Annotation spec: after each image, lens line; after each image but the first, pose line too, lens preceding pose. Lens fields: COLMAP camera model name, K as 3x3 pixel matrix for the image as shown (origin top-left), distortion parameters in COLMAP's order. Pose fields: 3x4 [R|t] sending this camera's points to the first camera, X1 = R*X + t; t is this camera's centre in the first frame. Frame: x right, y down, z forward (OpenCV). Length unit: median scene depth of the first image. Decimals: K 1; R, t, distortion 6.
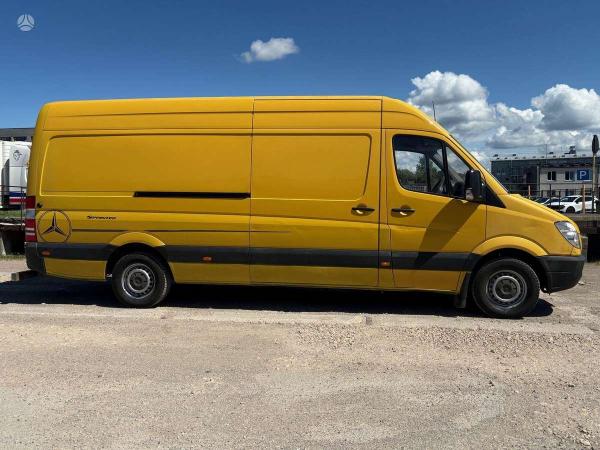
lens RADIAL K [[519.1, 0, 297.7], [0, 519.1, 221.5], [0, 0, 1]] dist [0.038256, -0.022878]
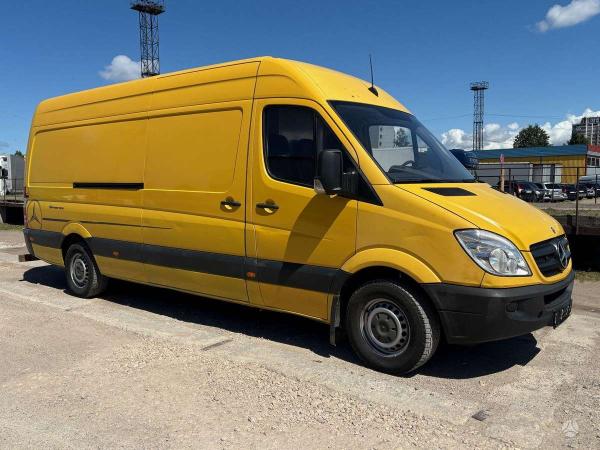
lens RADIAL K [[519.1, 0, 299.6], [0, 519.1, 224.9], [0, 0, 1]] dist [0.038256, -0.022878]
pose [[0.863098, 0.035677, -0.503775, 0.619975], [-0.019740, 0.999123, 0.036938, -0.022745], [0.504650, -0.021937, 0.863045, 0.369832]]
